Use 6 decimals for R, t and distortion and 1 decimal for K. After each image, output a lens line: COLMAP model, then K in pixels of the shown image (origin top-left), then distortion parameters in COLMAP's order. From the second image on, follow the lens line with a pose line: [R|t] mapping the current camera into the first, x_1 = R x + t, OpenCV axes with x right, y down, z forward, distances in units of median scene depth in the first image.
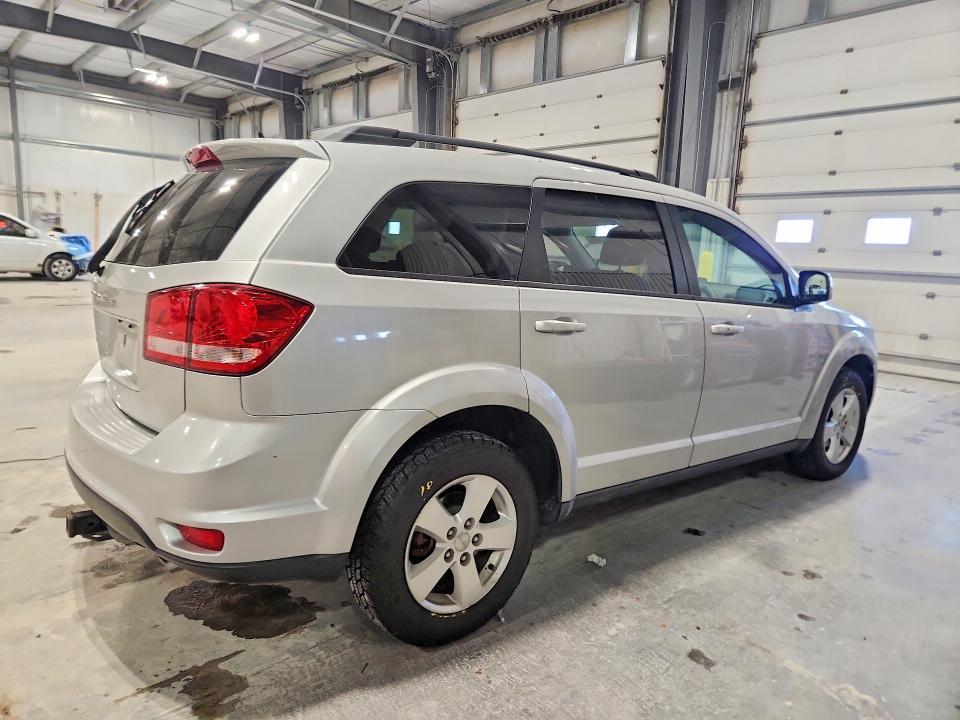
lens RADIAL K [[654.0, 0, 480.0], [0, 654.0, 360.0], [0, 0, 1]] dist [0.007273, -0.000371]
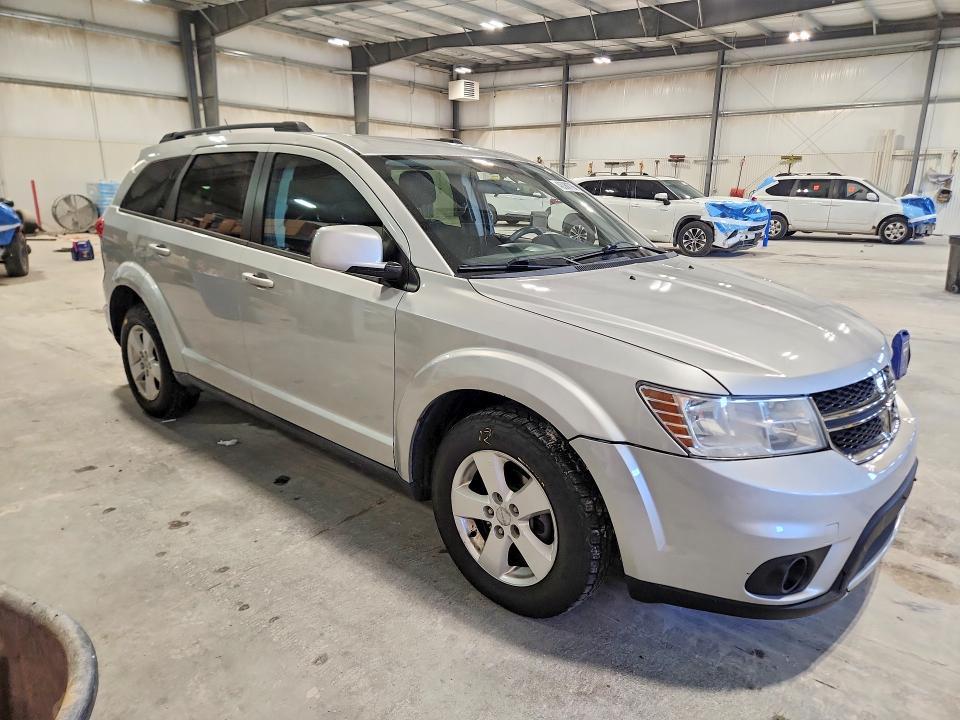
lens RADIAL K [[651.1, 0, 480.0], [0, 651.1, 360.0], [0, 0, 1]] dist [0.000928, 0.002666]
pose [[0.173455, 0.219398, -0.960093, 1.405747], [-0.170042, 0.966901, 0.190233, -0.172154], [0.970051, 0.130260, 0.205020, 1.148998]]
